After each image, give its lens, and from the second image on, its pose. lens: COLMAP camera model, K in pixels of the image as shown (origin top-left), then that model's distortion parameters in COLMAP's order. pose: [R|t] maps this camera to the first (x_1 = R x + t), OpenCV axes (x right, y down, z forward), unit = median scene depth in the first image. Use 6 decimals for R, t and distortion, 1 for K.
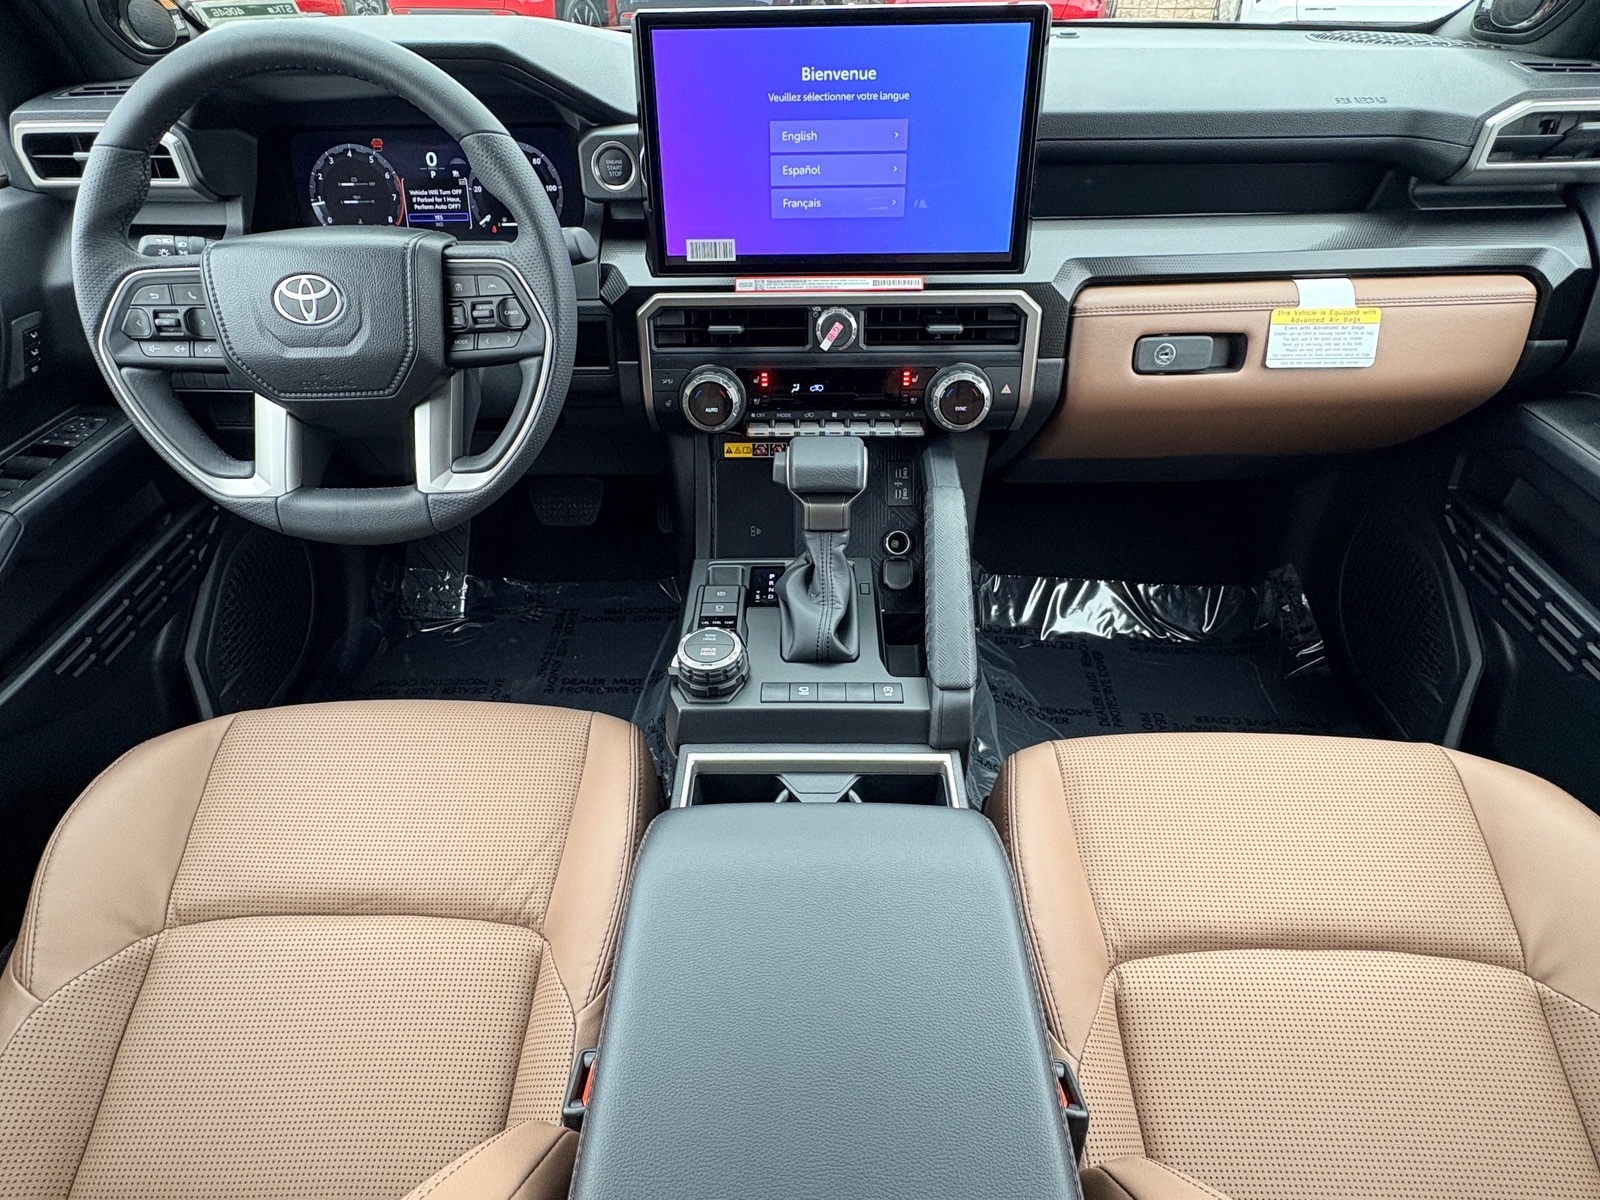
lens RADIAL K [[867.7, 0, 792.4], [0, 867.7, 593.5], [0, 0, 1]] dist [0.004872, 0.003294]
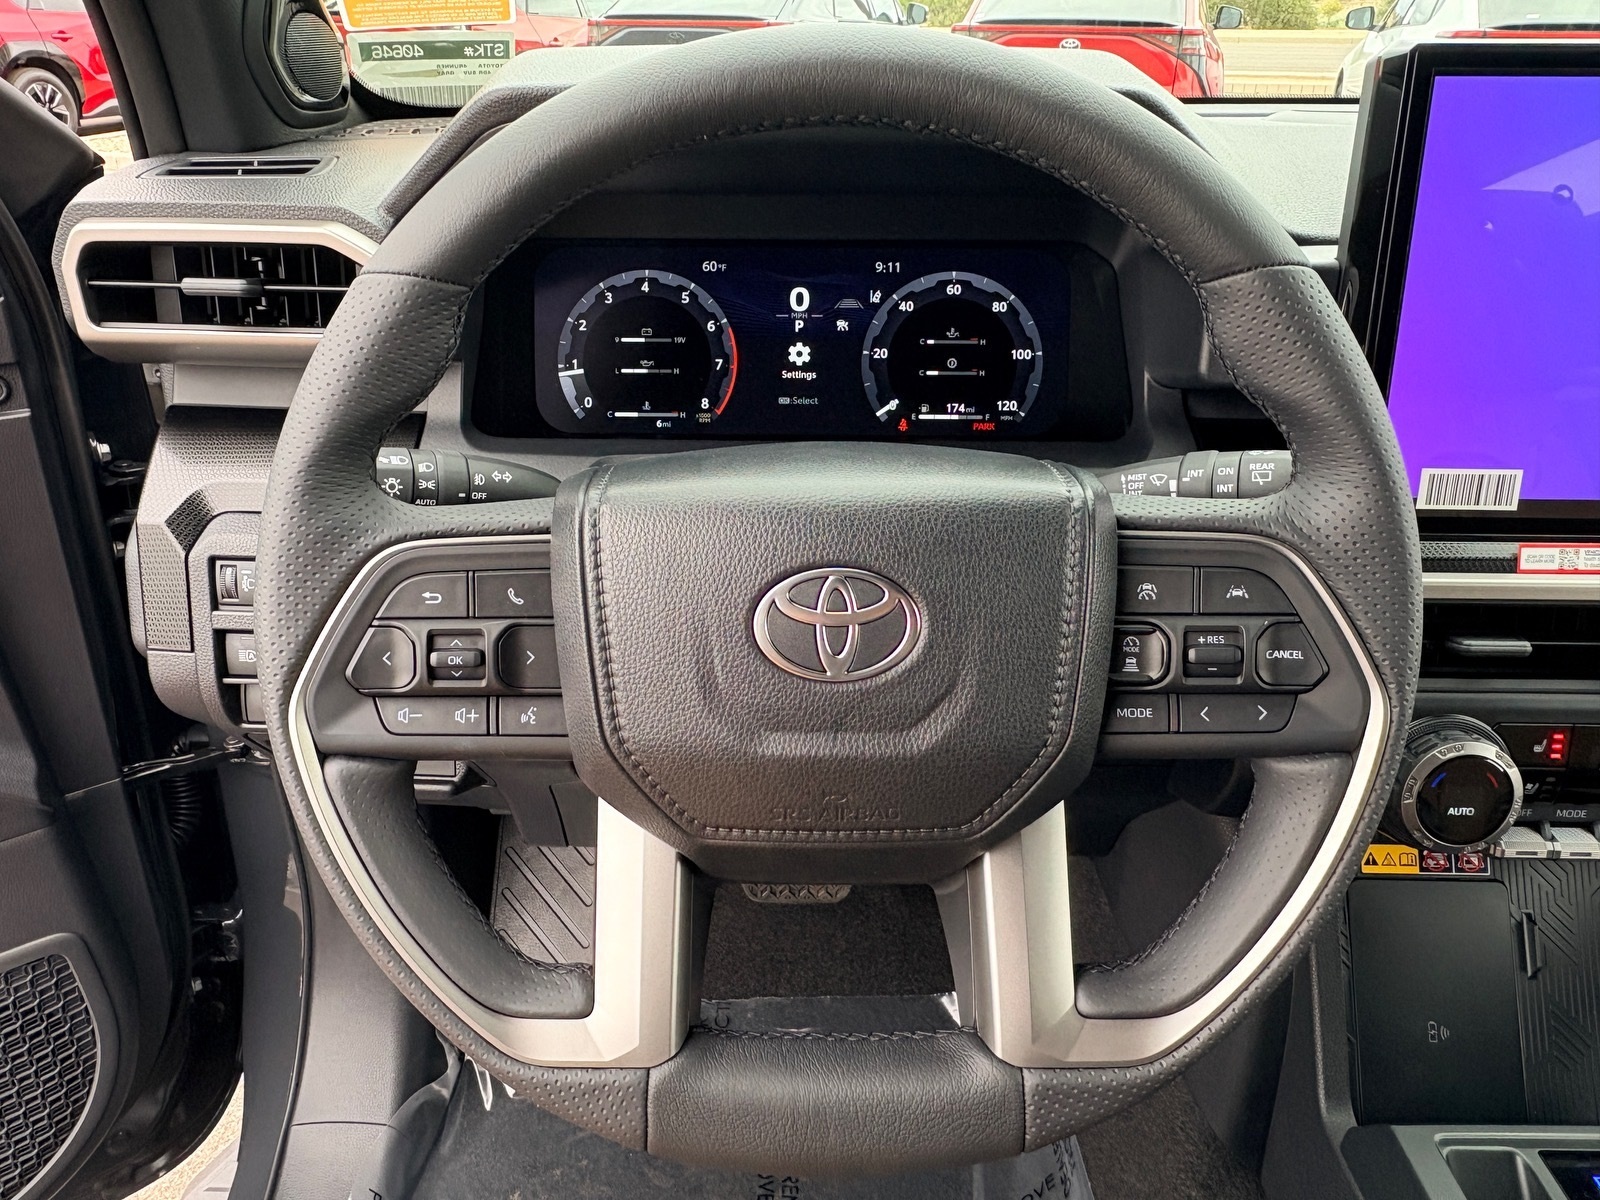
lens RADIAL K [[1210.2, 0, 789.3], [0, 1210.2, 599.8], [0, 0, 1]] dist [0.004190, 0.007409]
pose [[0.999605, 0.018626, 0.021042, -0.477738], [-0.013873, 0.978260, -0.206918, -0.184711], [-0.024438, 0.206544, 0.978132, 0.349247]]
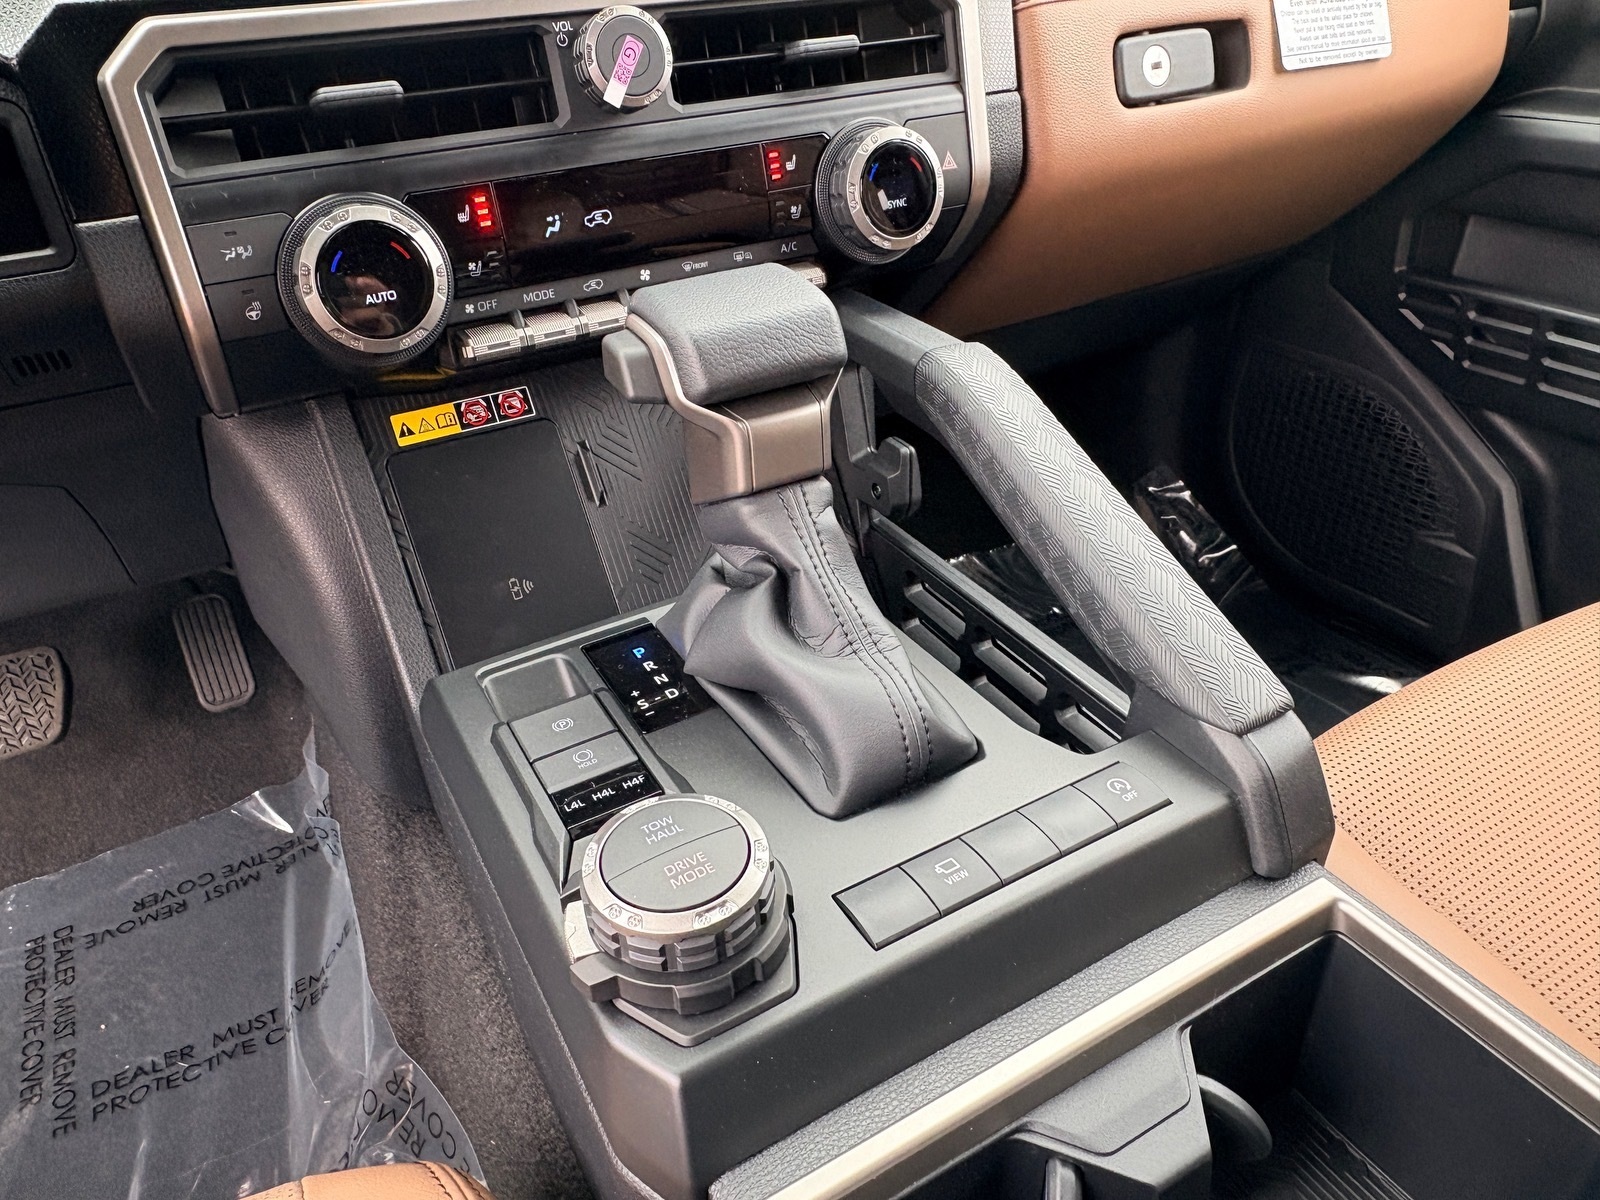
lens RADIAL K [[1066.5, 0, 752.8], [0, 1066.5, 595.0], [0, 0, 1]] dist [0.001706, -0.000679]
pose [[0.870014, -0.286634, 0.401144, -0.182285], [0.330637, 0.942757, -0.043457, -0.005855], [-0.365725, 0.170442, 0.914984, 0.521983]]
